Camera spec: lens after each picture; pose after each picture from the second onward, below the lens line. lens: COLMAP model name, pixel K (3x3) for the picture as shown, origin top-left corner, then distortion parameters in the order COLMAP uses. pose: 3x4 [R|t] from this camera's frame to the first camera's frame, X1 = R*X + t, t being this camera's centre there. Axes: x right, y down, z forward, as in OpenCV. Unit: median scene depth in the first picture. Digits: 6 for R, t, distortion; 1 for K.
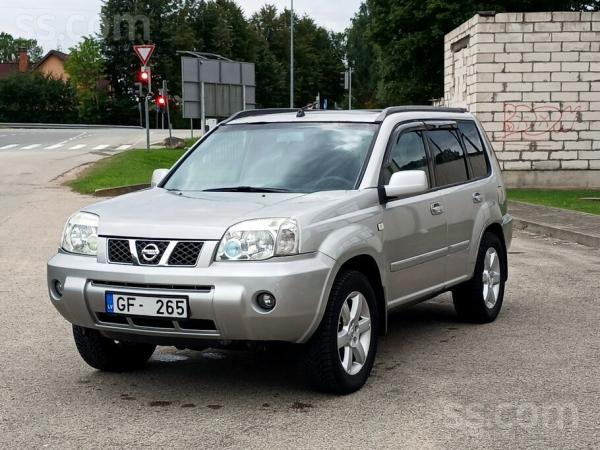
lens RADIAL K [[1109.0, 0, 264.2], [0, 1109.0, 224.8], [0, 0, 1]] dist [0.219054, -0.205589]
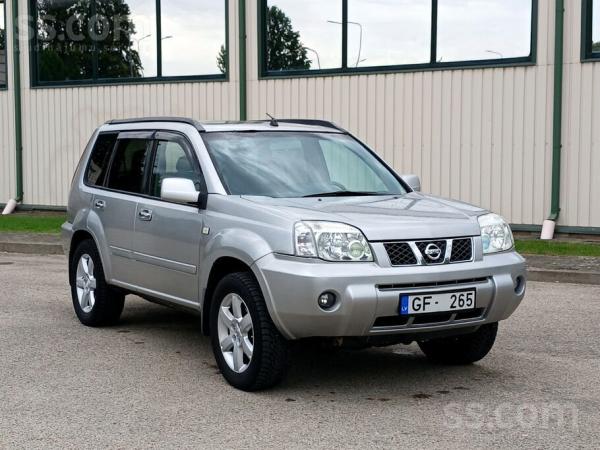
lens RADIAL K [[1109.0, 0, 264.2], [0, 1109.0, 224.8], [0, 0, 1]] dist [0.219054, -0.205589]
pose [[0.550729, -0.049203, 0.833232, -1.059708], [0.063475, 0.997839, 0.016969, -0.028536], [-0.832267, 0.043544, 0.552662, 0.544442]]
